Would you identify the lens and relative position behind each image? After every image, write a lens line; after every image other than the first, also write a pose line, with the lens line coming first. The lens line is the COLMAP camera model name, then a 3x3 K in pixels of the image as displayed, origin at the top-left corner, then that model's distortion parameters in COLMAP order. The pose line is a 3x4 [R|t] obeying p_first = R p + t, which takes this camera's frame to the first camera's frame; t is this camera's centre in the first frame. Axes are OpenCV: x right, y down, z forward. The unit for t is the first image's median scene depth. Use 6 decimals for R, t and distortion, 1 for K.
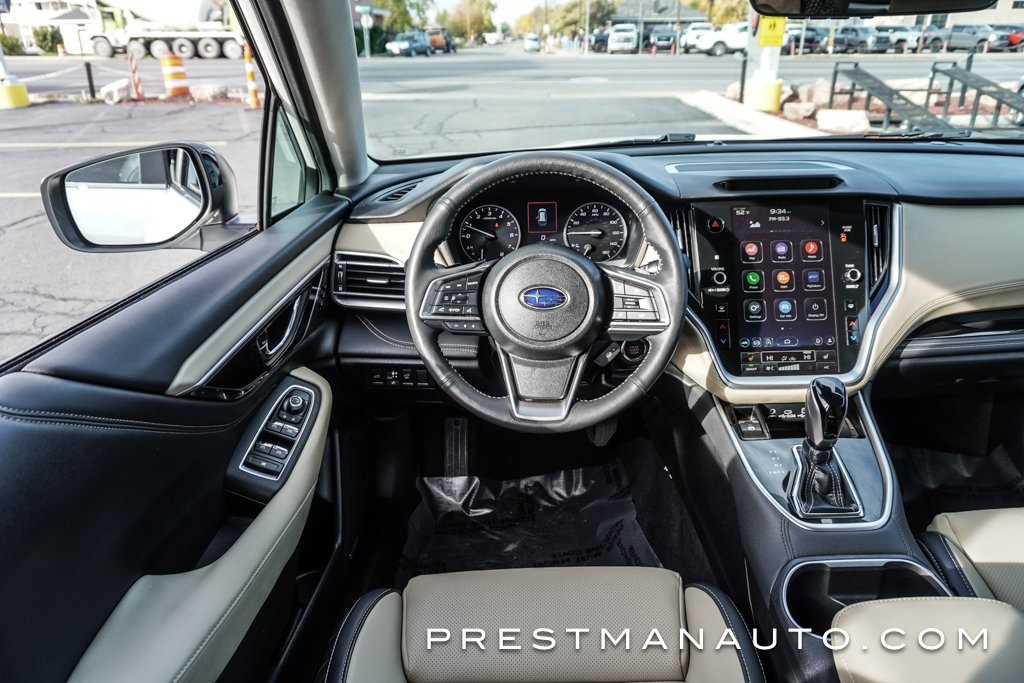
lens RADIAL K [[701.5, 0, 512.0], [0, 701.5, 341.5], [0, 0, 1]] dist [-0.045137, 0.048564]
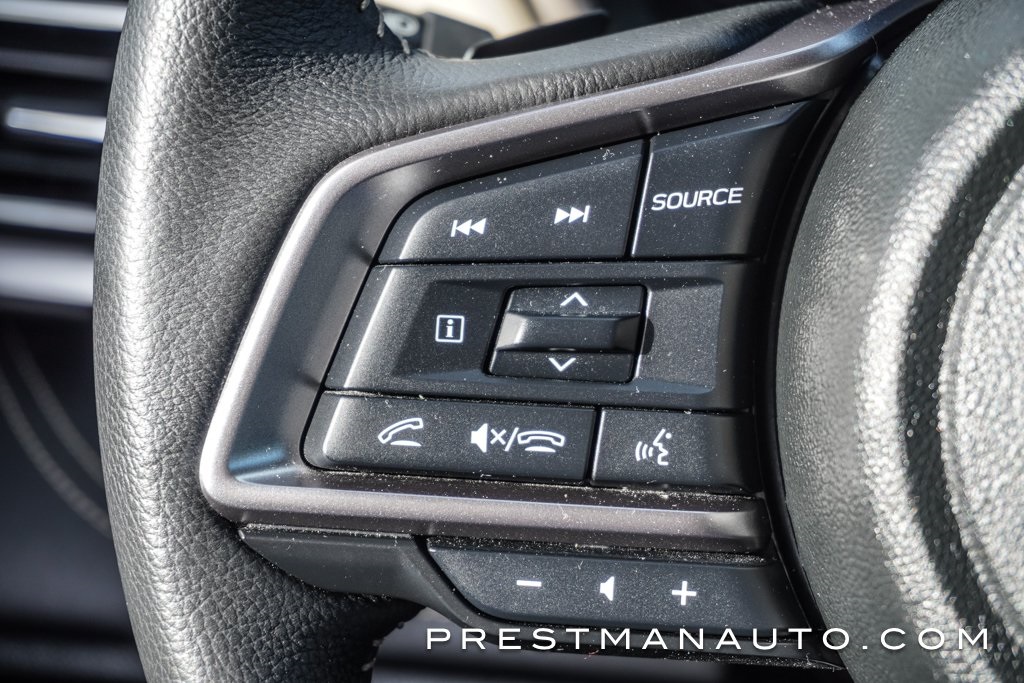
lens RADIAL K [[2275.0, 0, 512.0], [0, 2275.0, 341.5], [0, 0, 1]] dist [-0.003373, 0.027465]
pose [[0.986840, 0.043727, -0.155676, -0.028415], [-0.039162, 0.998712, 0.032272, -0.071521], [0.156886, -0.025750, 0.987281, 0.646375]]
